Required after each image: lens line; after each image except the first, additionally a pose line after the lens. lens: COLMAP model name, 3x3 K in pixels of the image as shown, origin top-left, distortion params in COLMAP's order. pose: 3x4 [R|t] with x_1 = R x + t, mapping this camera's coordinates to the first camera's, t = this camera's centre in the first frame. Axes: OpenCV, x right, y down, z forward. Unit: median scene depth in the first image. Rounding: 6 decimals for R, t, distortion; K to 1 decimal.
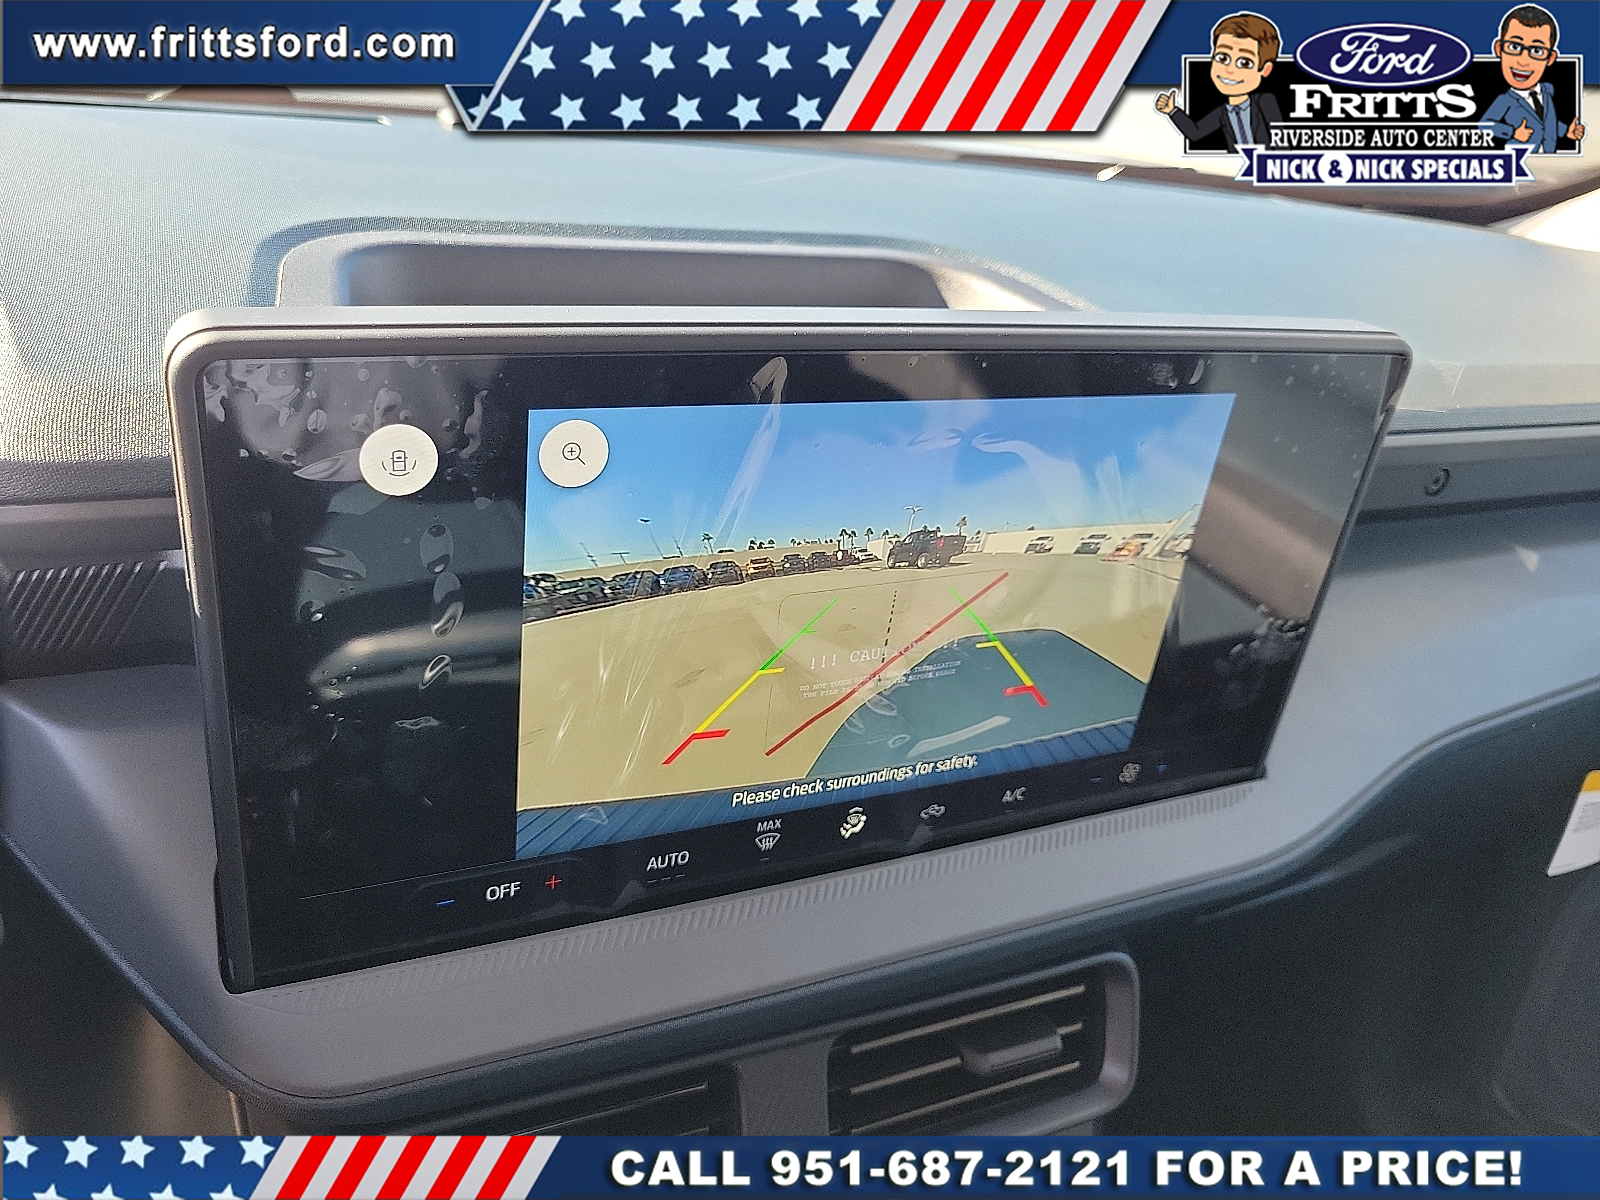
lens RADIAL K [[1215.7, 0, 797.2], [0, 1215.7, 602.0], [0, 0, 1]] dist [0.011379, 0.000886]
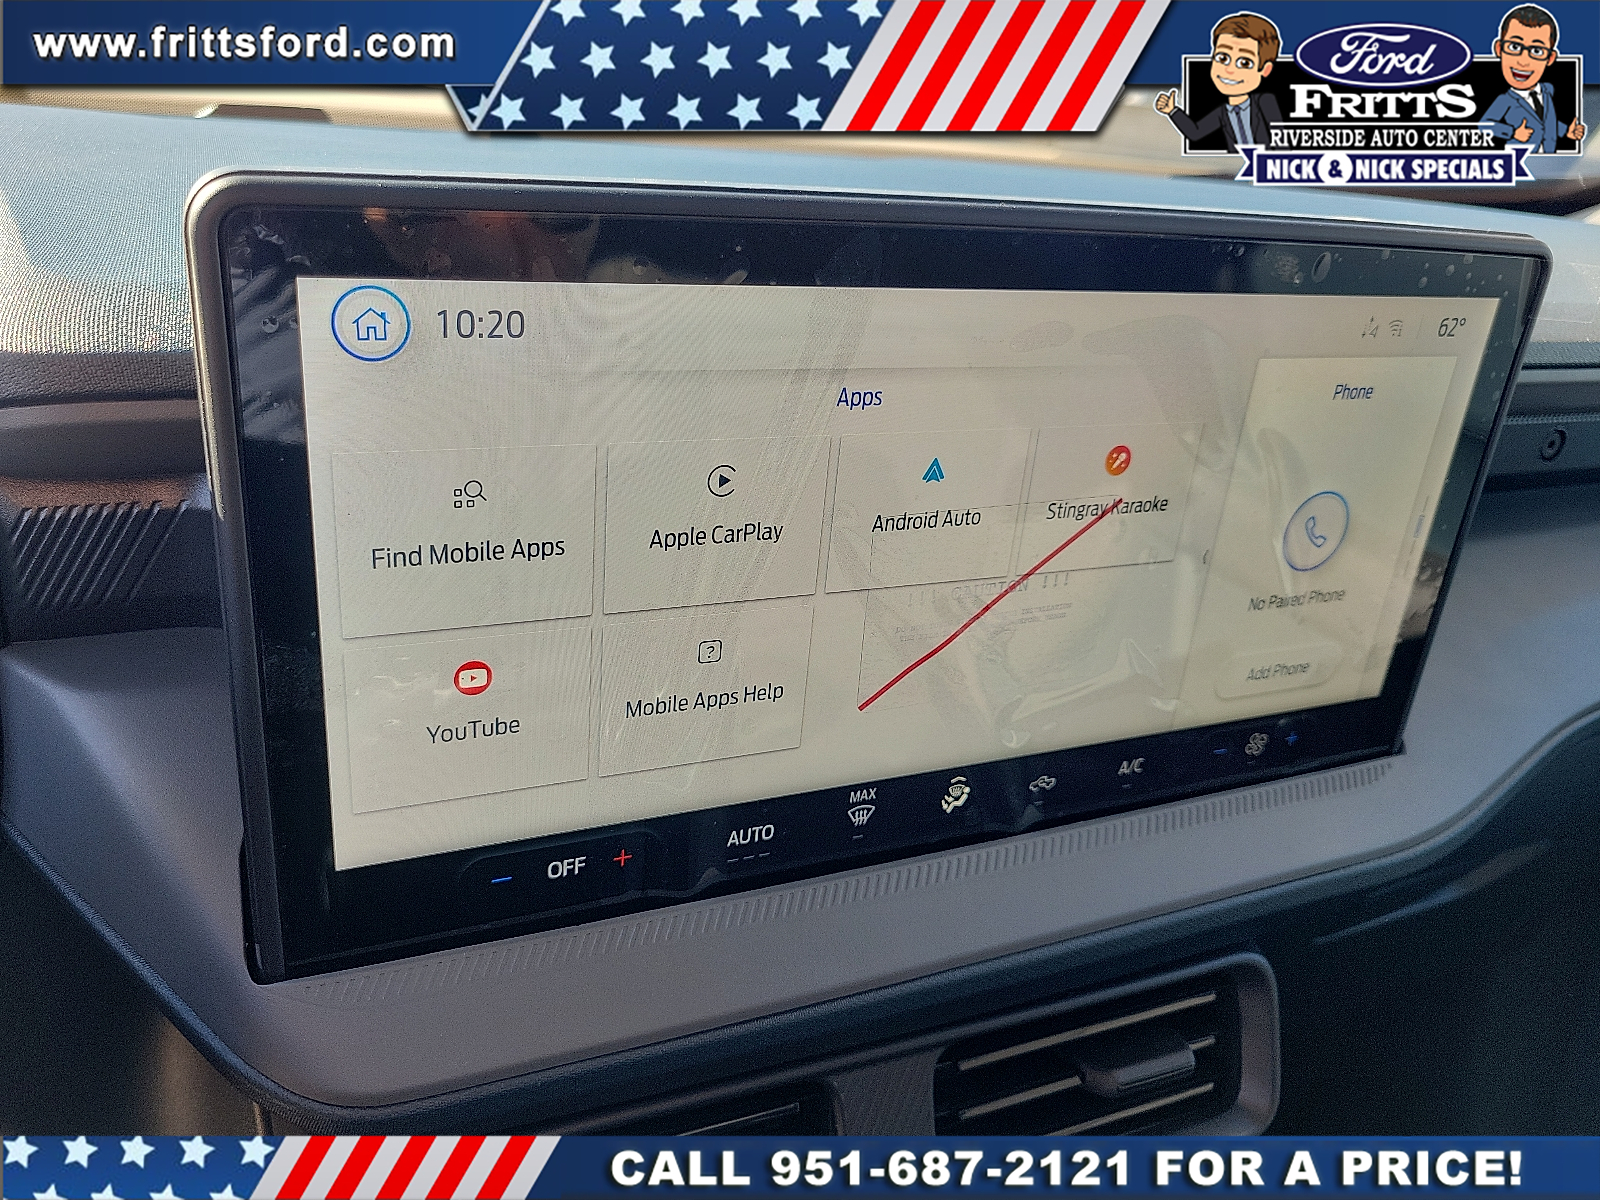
lens RADIAL K [[1215.7, 0, 802.3], [0, 1215.7, 596.9], [0, 0, 1]] dist [0.011379, 0.000886]
pose [[0.999297, -0.031629, -0.020124, -0.044358], [0.029938, 0.996396, -0.079367, 0.108007], [0.022562, 0.078709, 0.996642, 0.107080]]
